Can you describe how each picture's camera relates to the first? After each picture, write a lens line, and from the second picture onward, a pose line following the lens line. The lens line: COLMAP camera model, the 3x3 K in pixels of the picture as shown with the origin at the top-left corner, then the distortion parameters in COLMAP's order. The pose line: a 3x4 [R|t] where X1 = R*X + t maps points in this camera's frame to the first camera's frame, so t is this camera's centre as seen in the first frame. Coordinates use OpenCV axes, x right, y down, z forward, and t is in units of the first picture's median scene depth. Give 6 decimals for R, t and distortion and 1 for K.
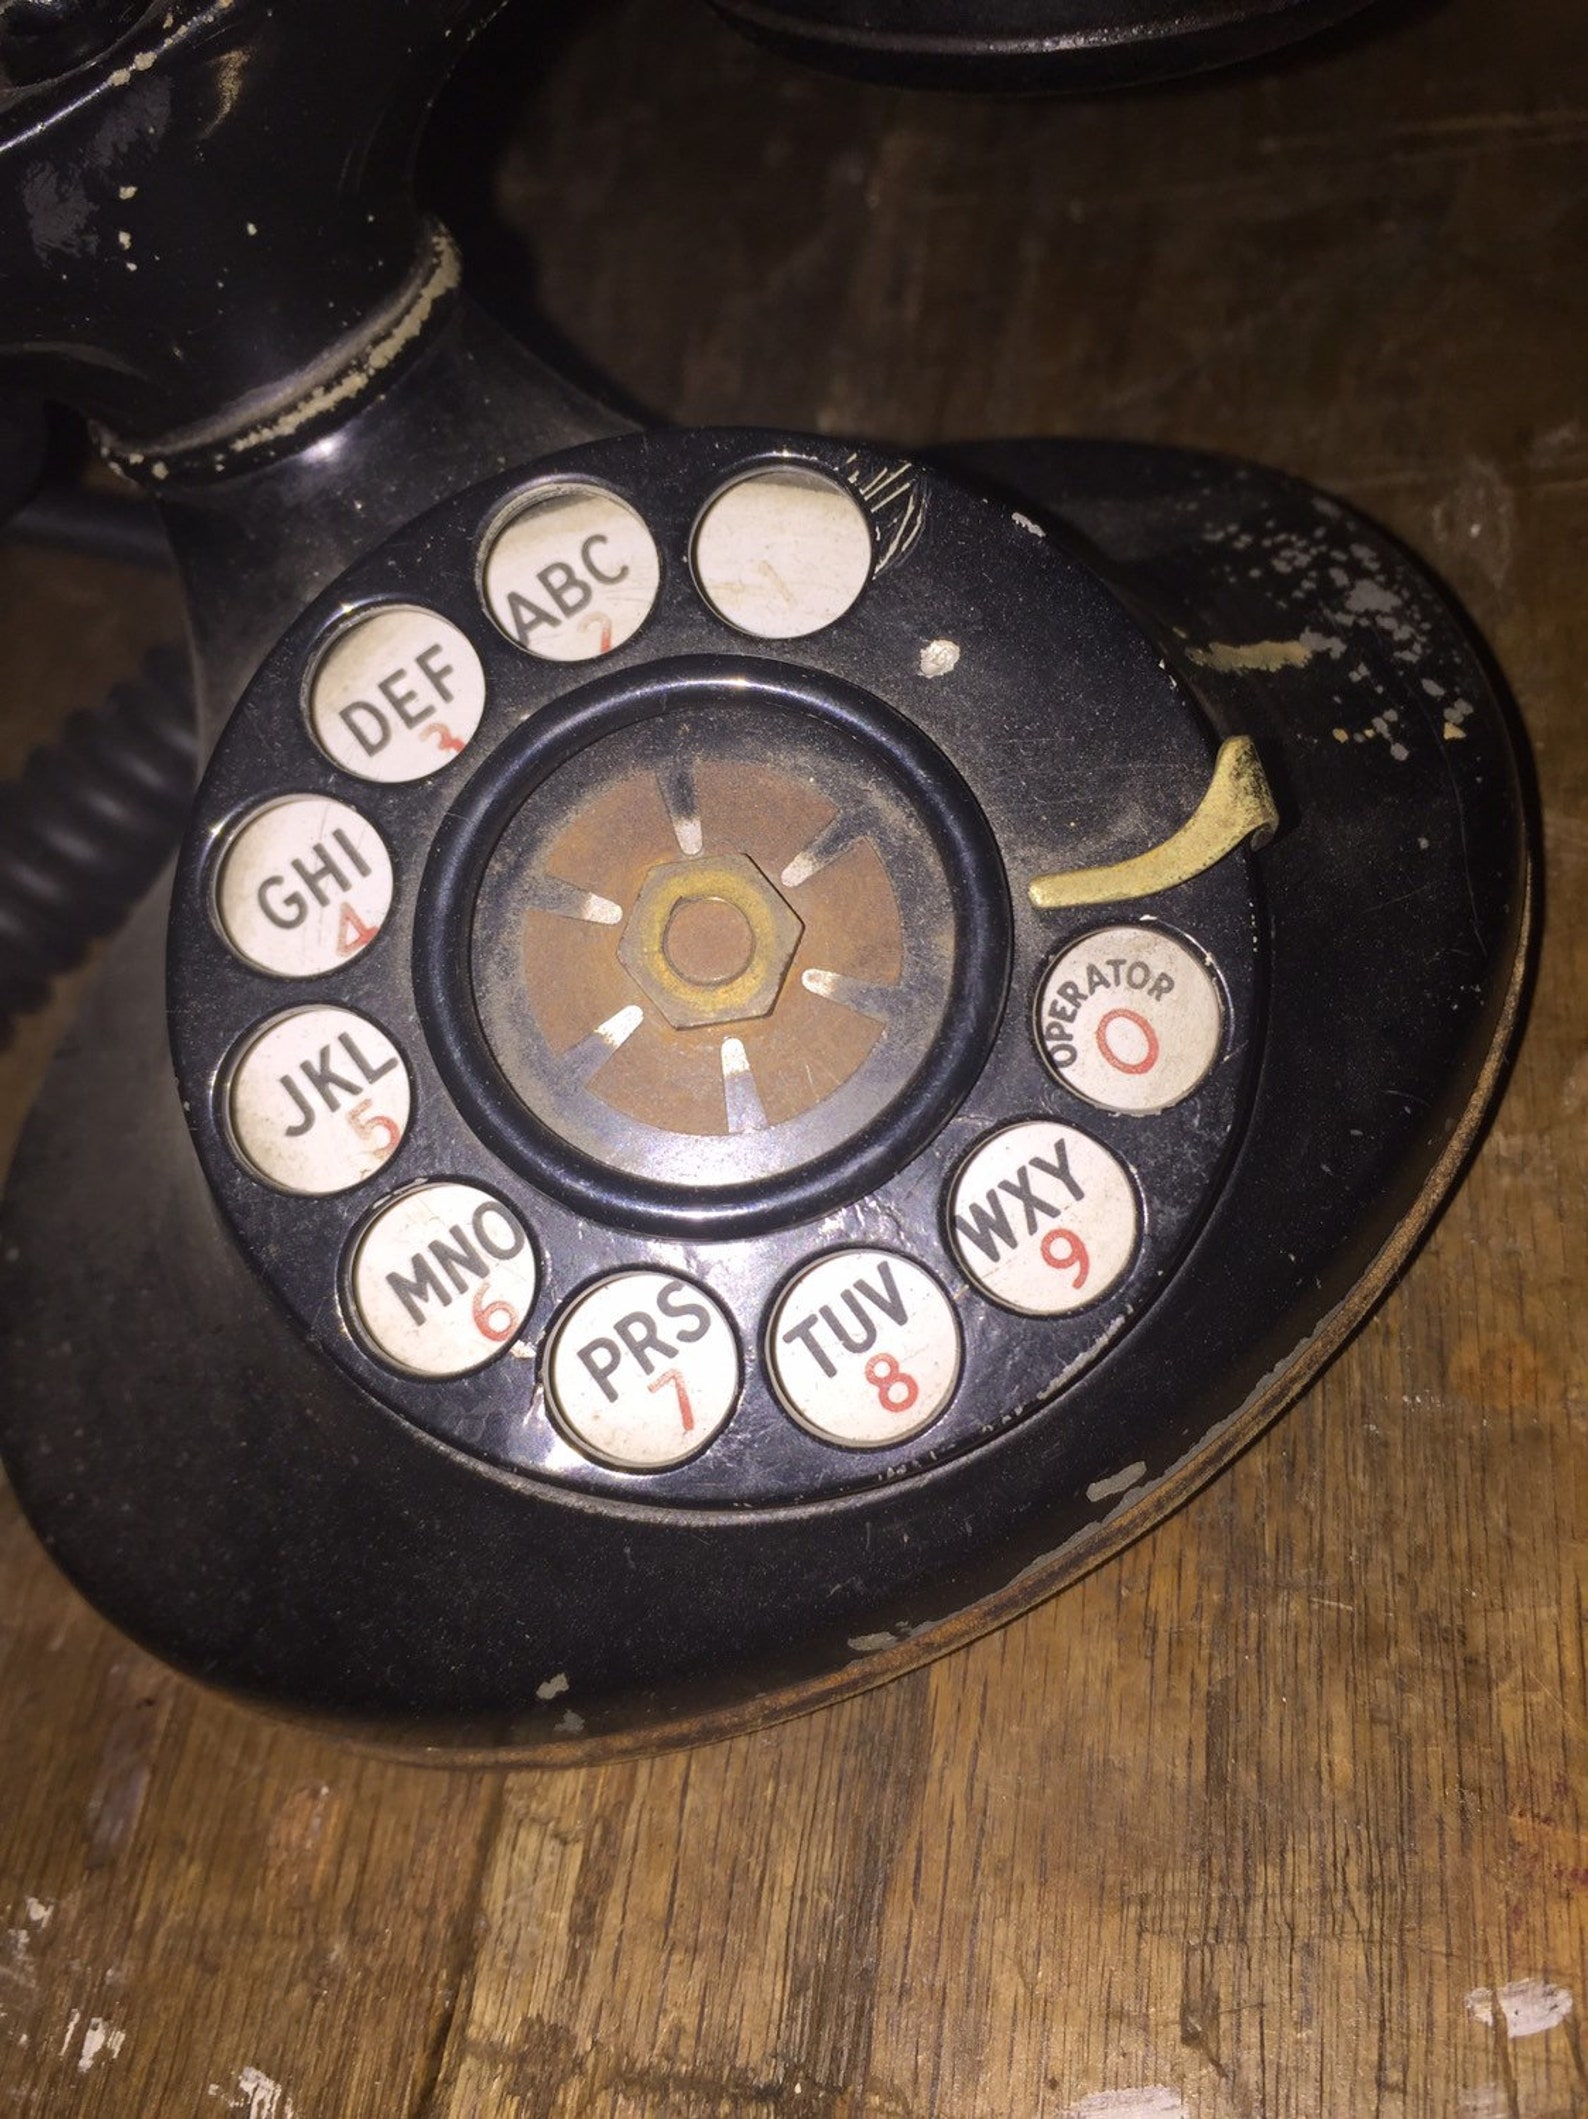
lens RADIAL K [[1848.3, 0, 796.9], [0, 1848.3, 1036.2], [0, 0, 1]] dist [0.081886, -0.132483]
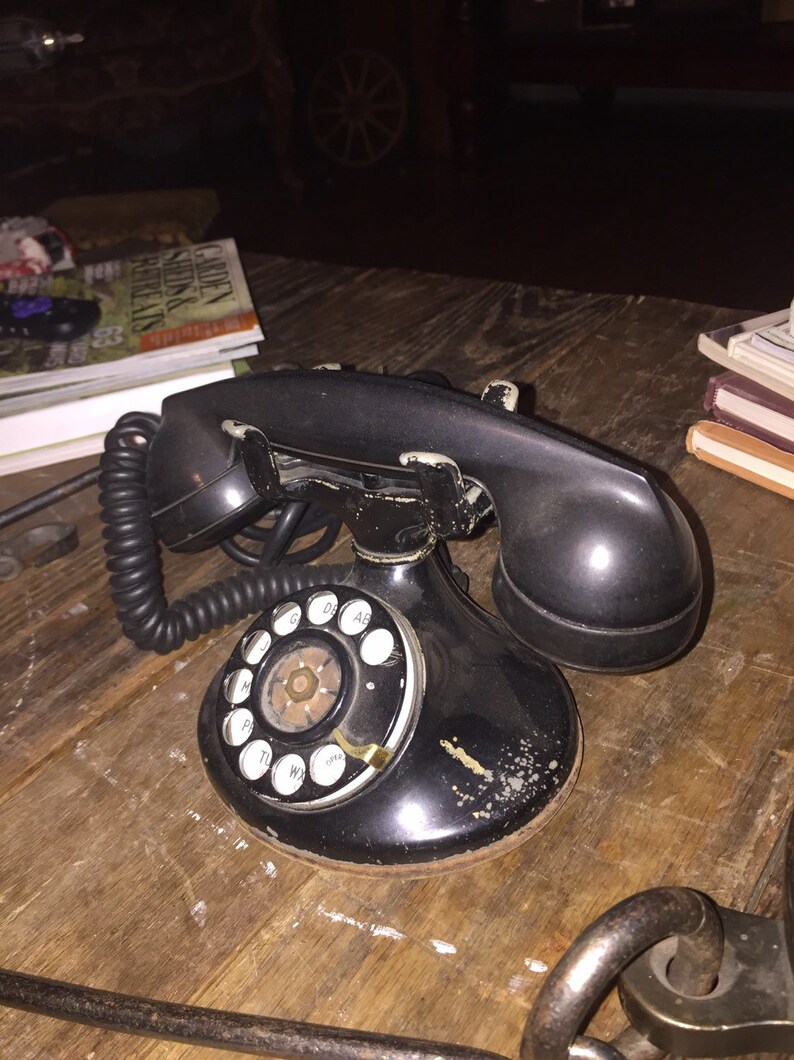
lens RADIAL K [[927.0, 0, 388.4], [0, 927.0, 525.5], [0, 0, 1]] dist [0.048847, -0.012519]
pose [[0.434673, 0.660734, -0.611956, 1.214512], [-0.714742, 0.666501, 0.211945, -0.963934], [0.547909, 0.345264, 0.761964, -0.865197]]
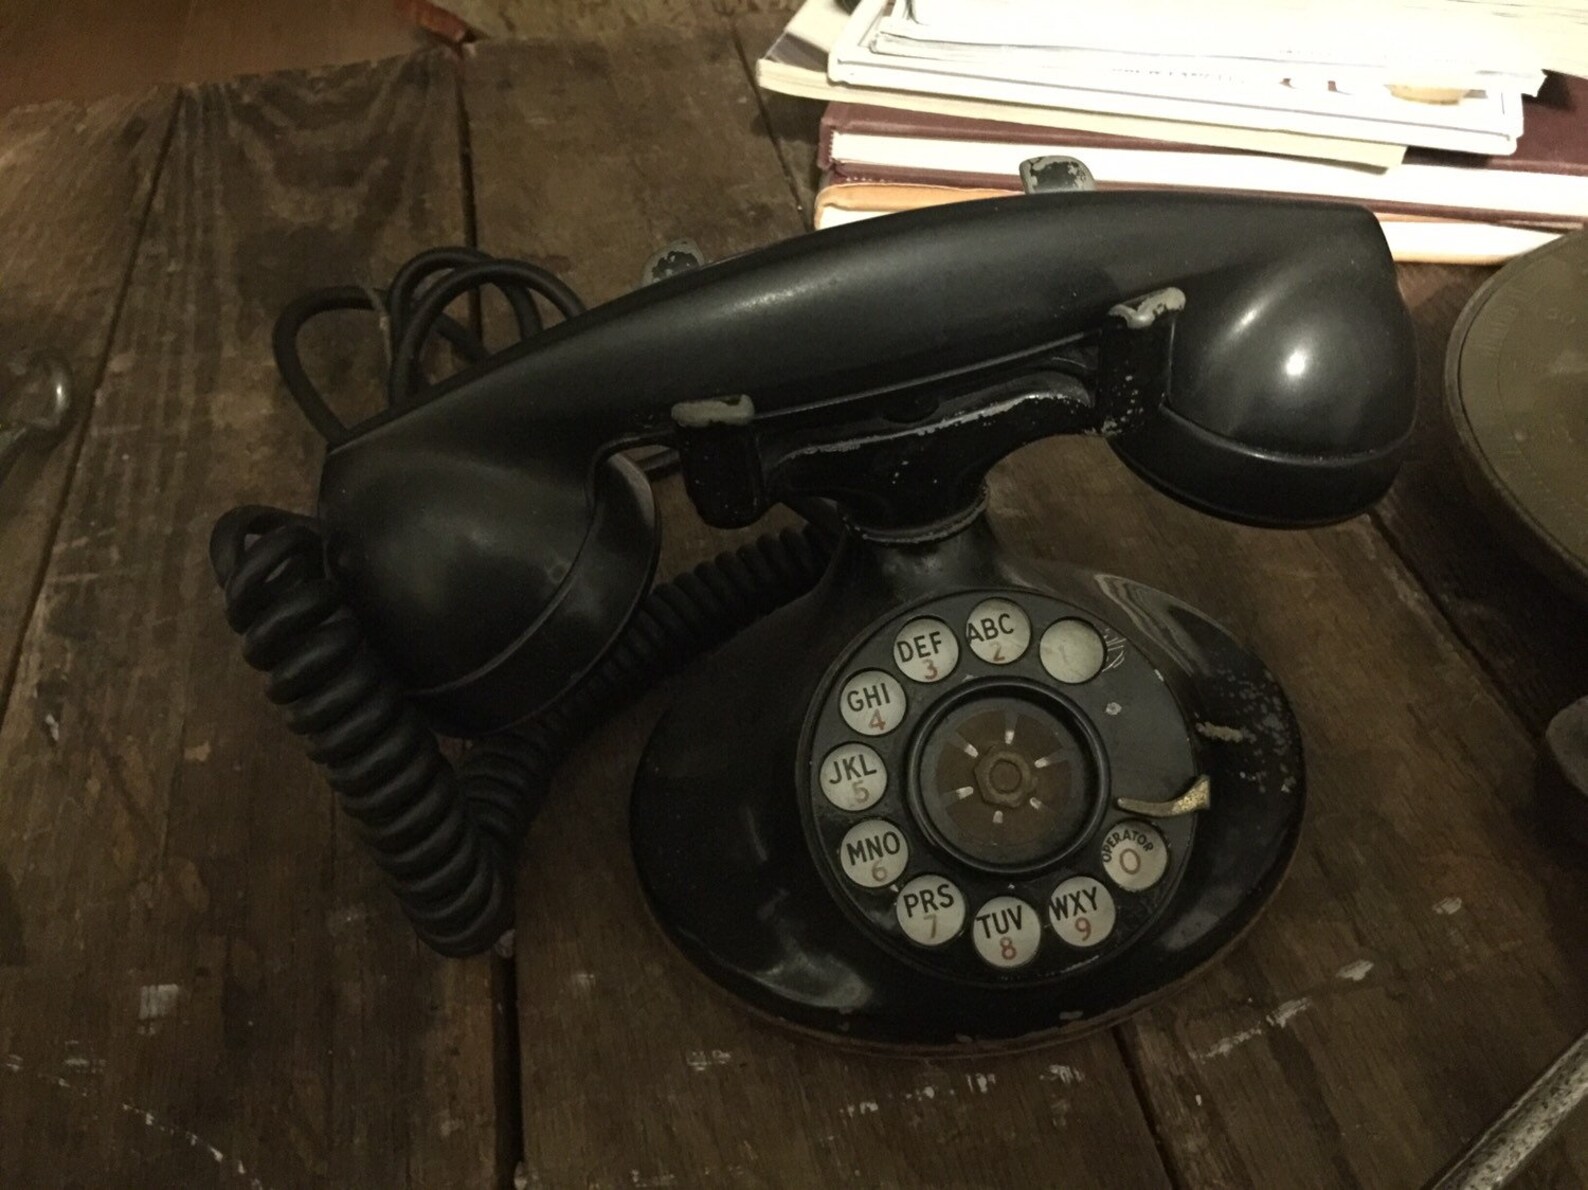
lens RADIAL K [[1385.1, 0, 802.4], [0, 1385.1, 589.1], [0, 0, 1]] dist [0.081886, -0.132483]
pose [[0.934461, 0.354223, -0.036159, -0.338831], [-0.356040, 0.930744, -0.083372, -0.027225], [0.004123, 0.090782, 0.995862, -1.077726]]
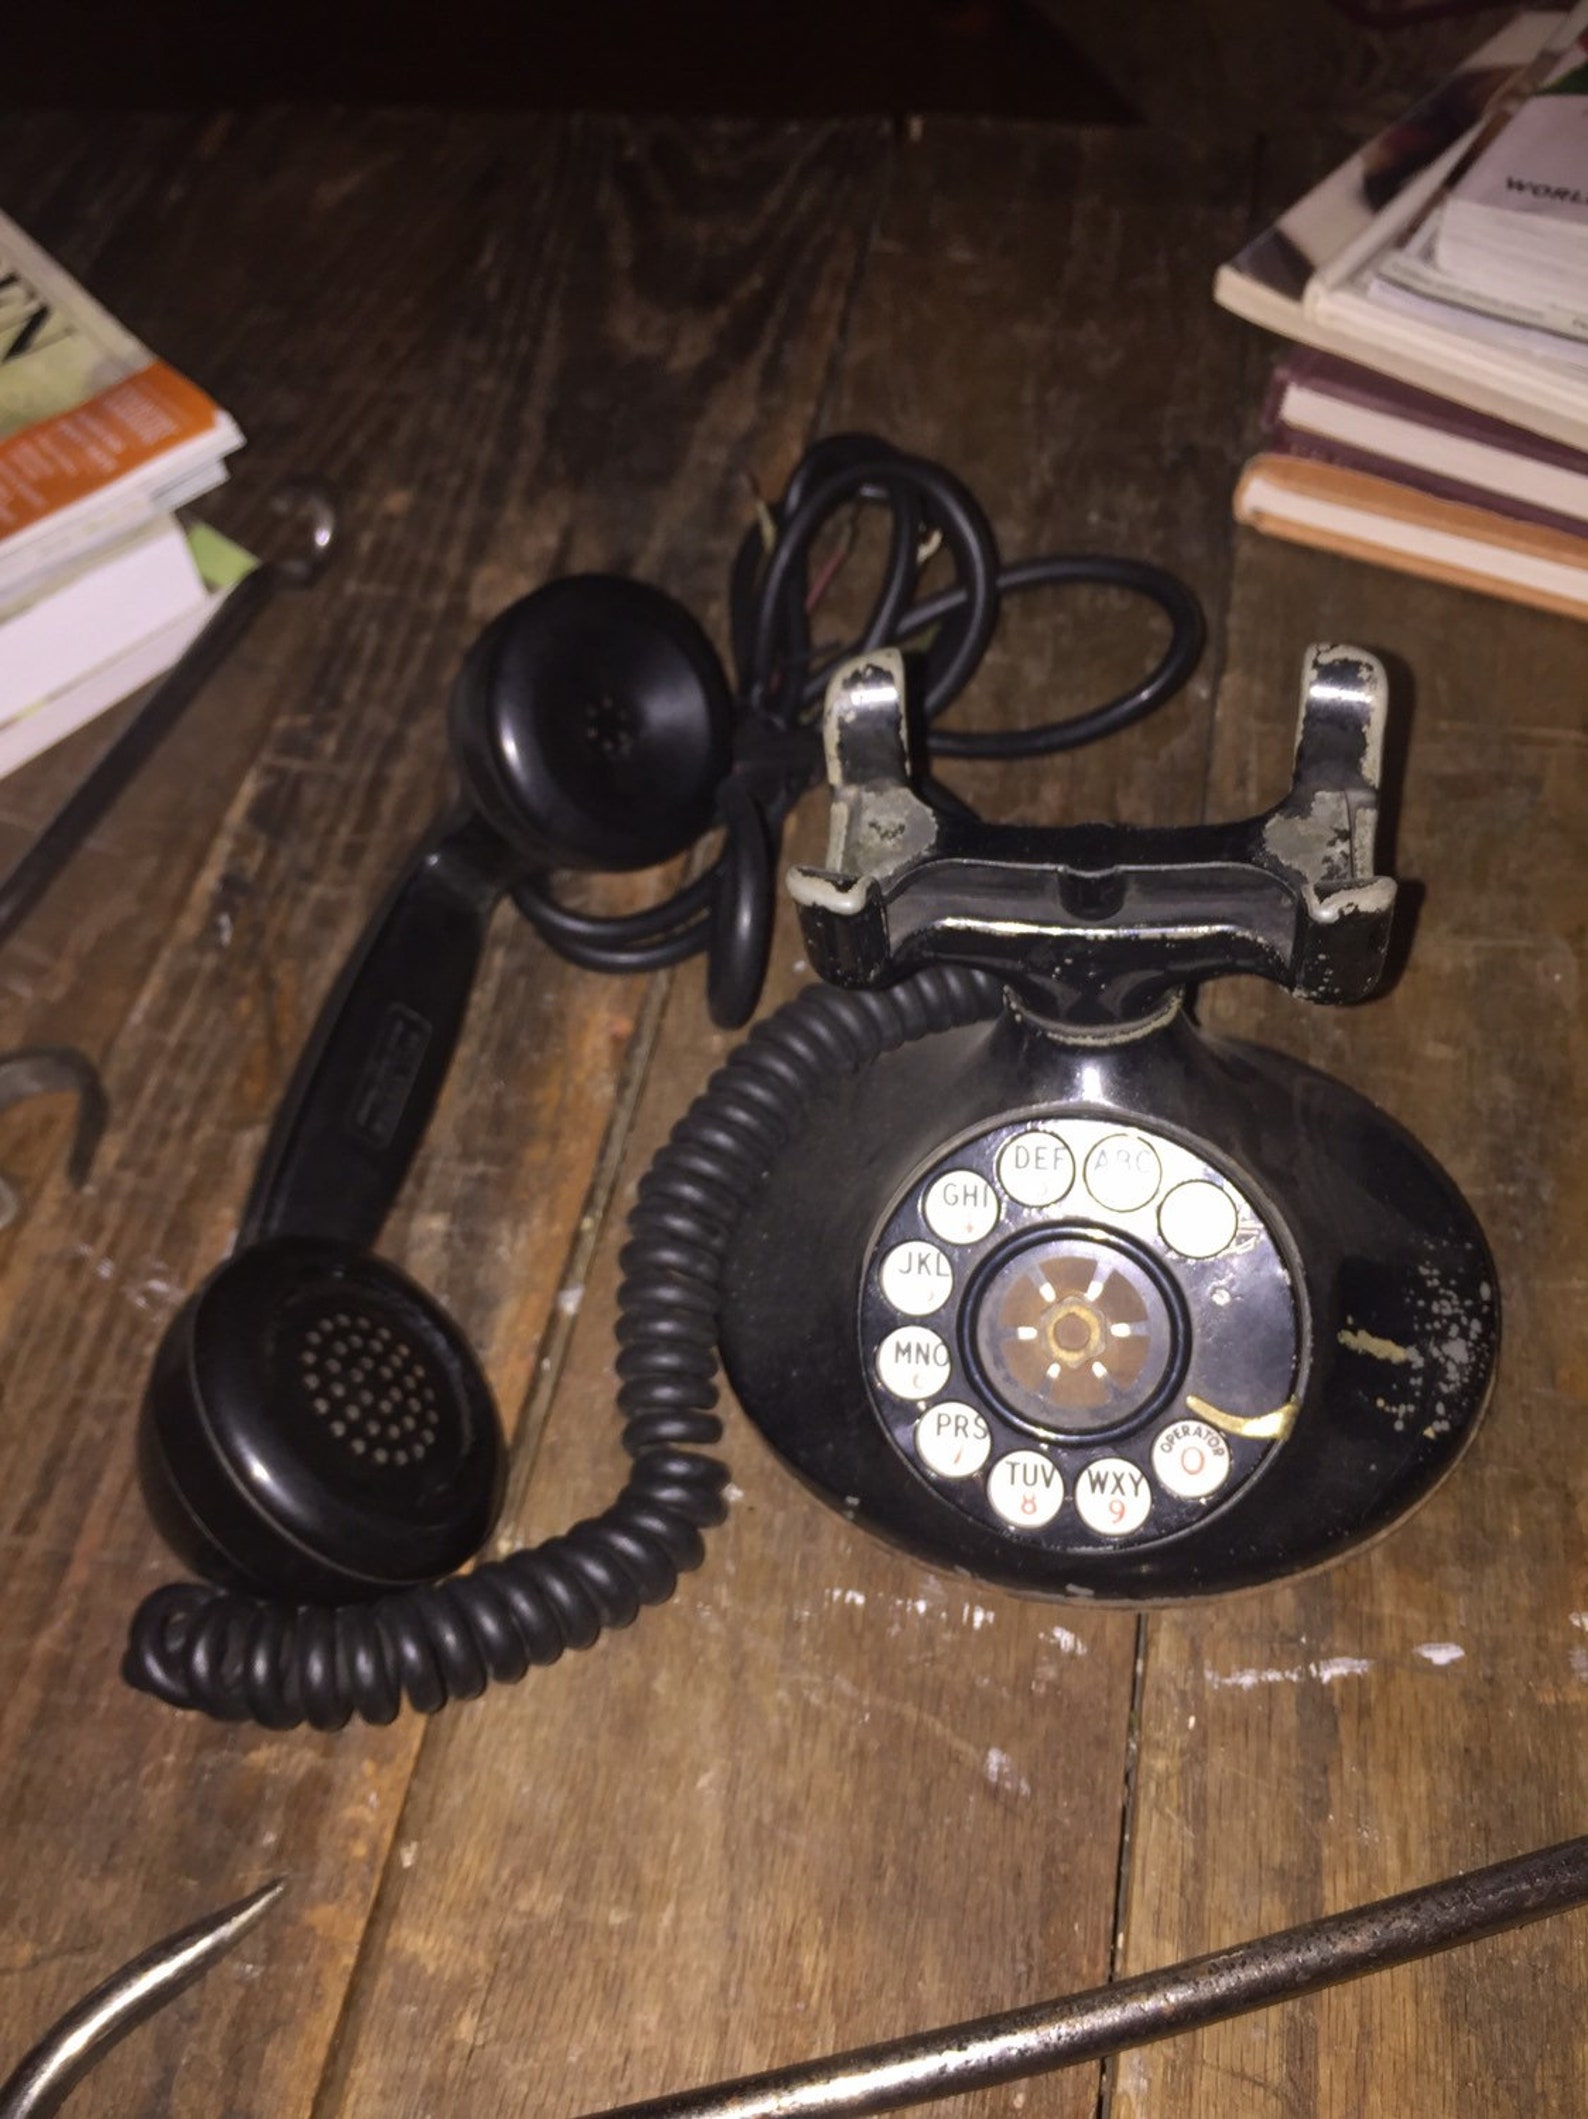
lens RADIAL K [[1857.5, 0, 794.0], [0, 1857.5, 1059.5], [0, 0, 1]] dist [0.078182, -0.132982]
pose [[0.774272, 0.608103, -0.175256, -0.115139], [-0.576270, 0.791928, 0.201897, -0.602340], [0.261564, -0.055328, 0.963599, -1.455001]]
